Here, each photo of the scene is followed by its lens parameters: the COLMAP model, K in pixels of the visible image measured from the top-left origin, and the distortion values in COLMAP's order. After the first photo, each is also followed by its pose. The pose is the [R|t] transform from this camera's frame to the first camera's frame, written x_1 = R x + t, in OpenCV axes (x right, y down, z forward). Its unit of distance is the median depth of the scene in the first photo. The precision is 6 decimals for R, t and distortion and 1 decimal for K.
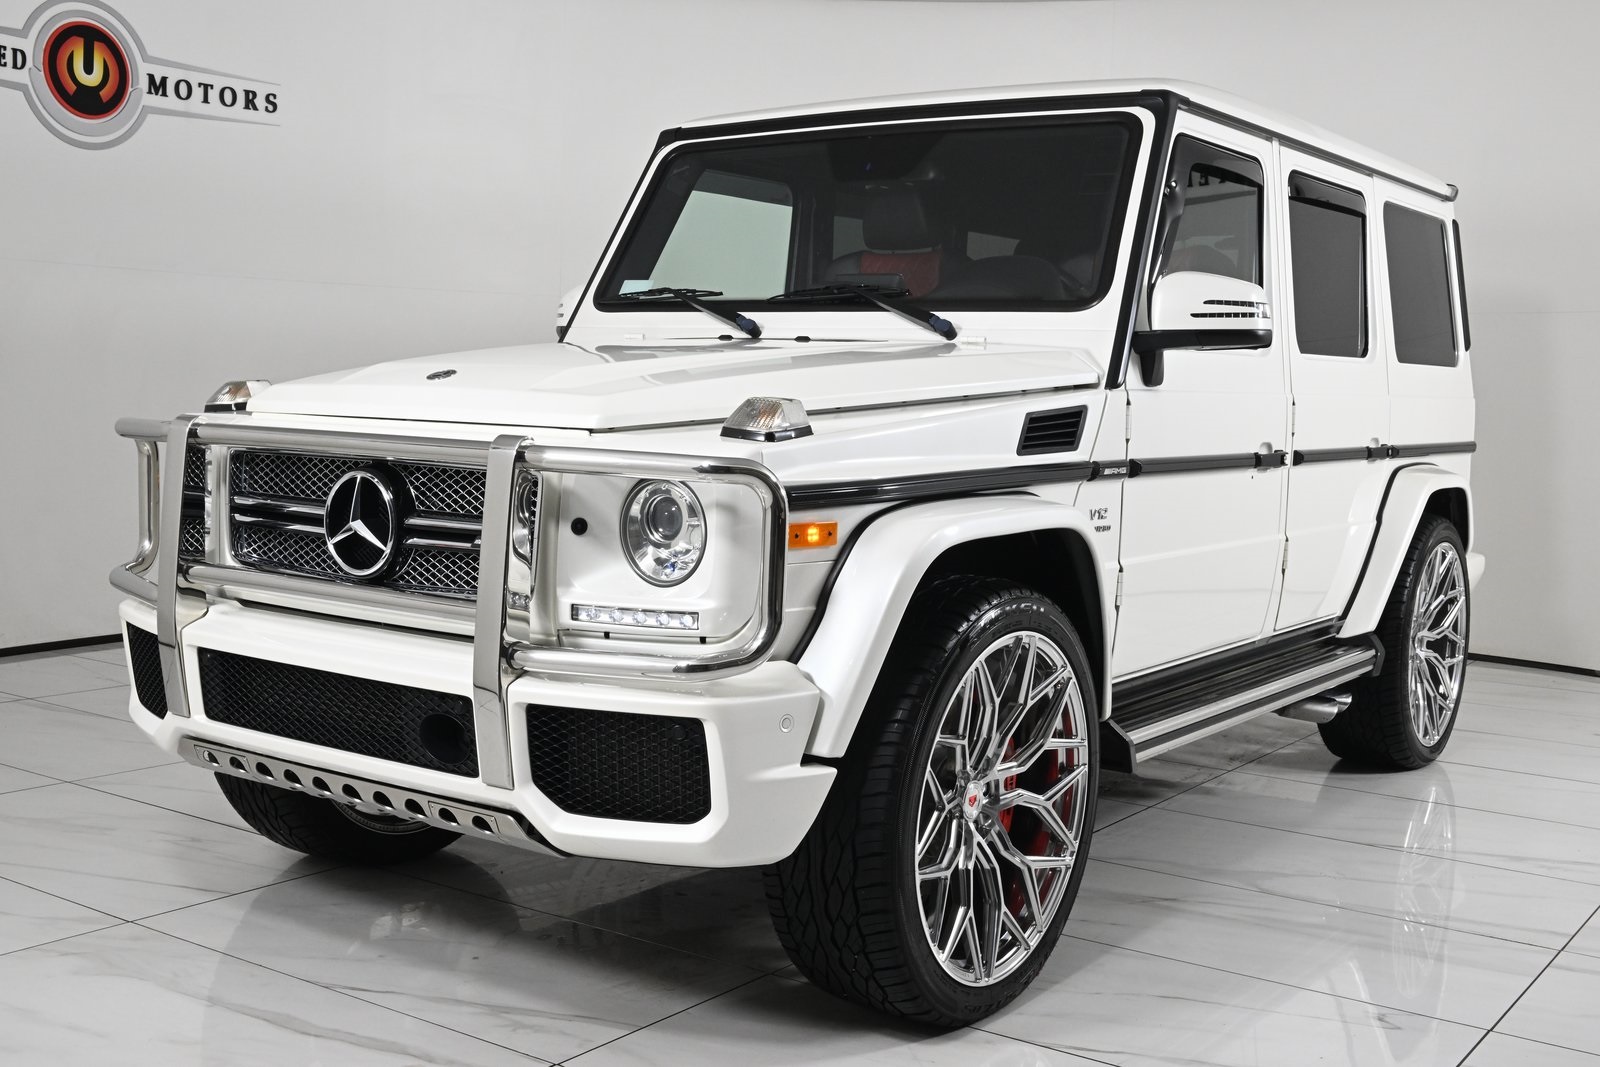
lens RADIAL K [[1726.0, 0, 798.5], [0, 1726.0, 531.8], [0, 0, 1]] dist [0.003236, 0.000000]
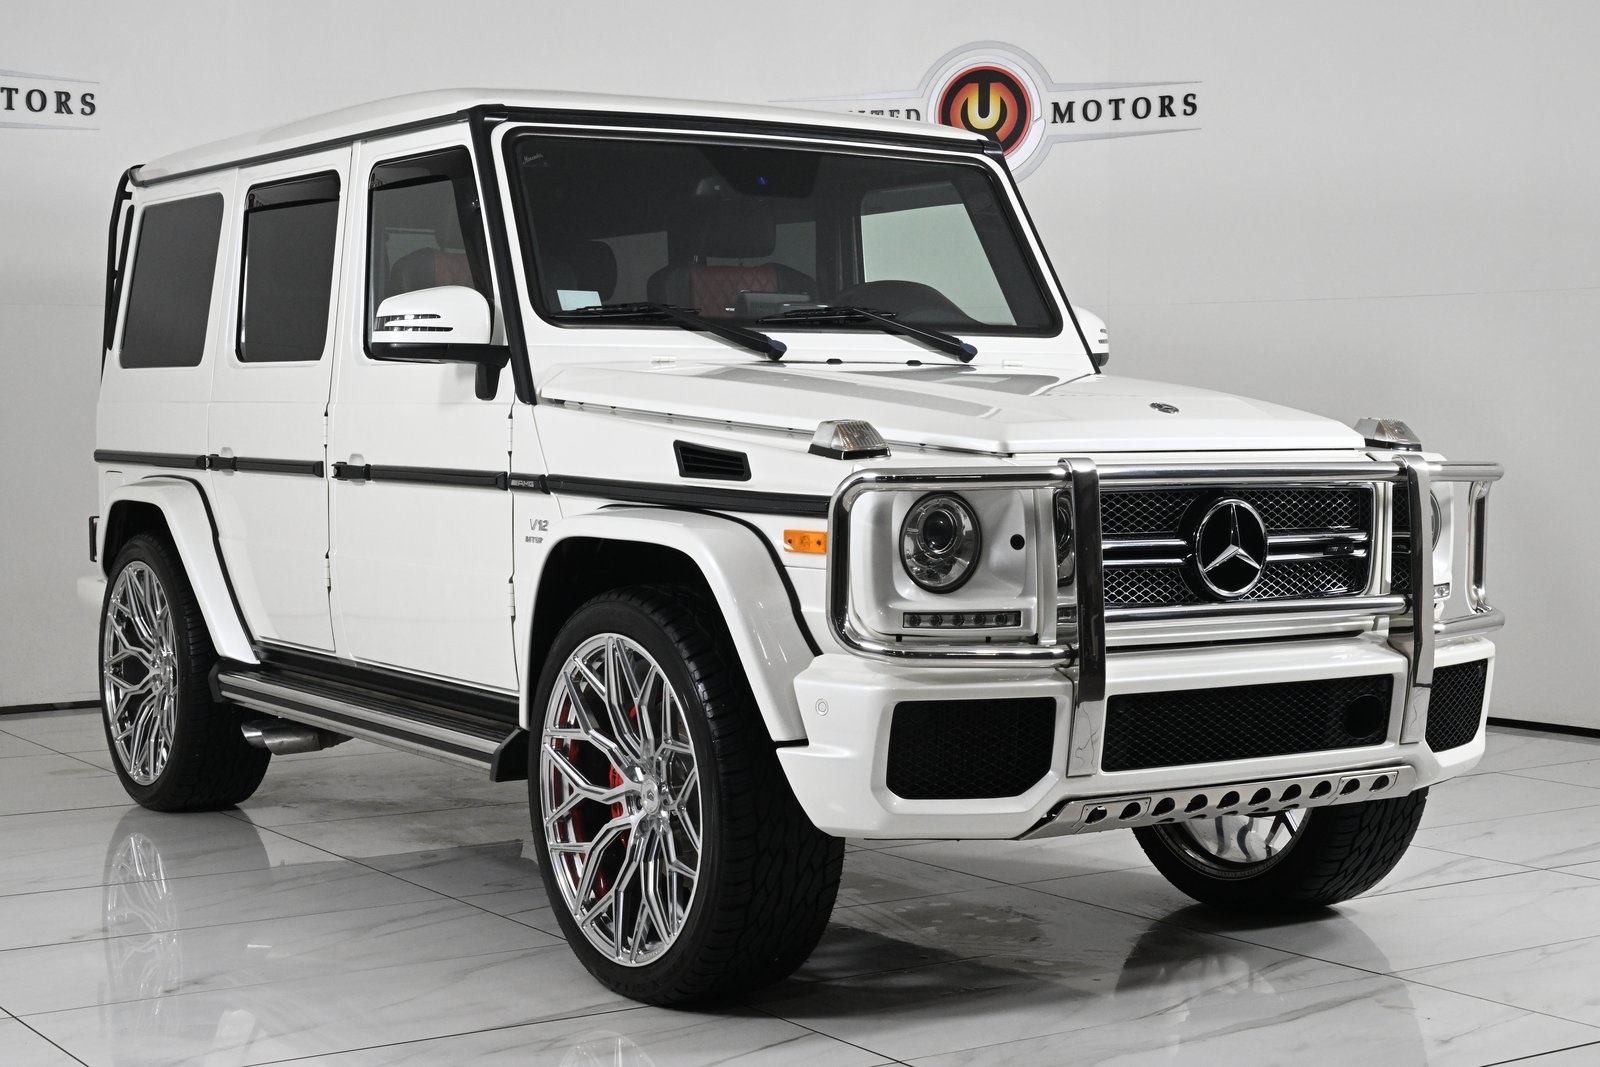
lens RADIAL K [[2560.1, 0, 793.5], [0, 2560.1, 538.5], [0, 0, 1]] dist [0.012458, 0.000000]
pose [[0.376048, -0.077464, 0.923357, -1.742527], [0.092177, 0.994684, 0.045908, -0.104173], [-0.922004, 0.067849, 0.381189, 0.614185]]
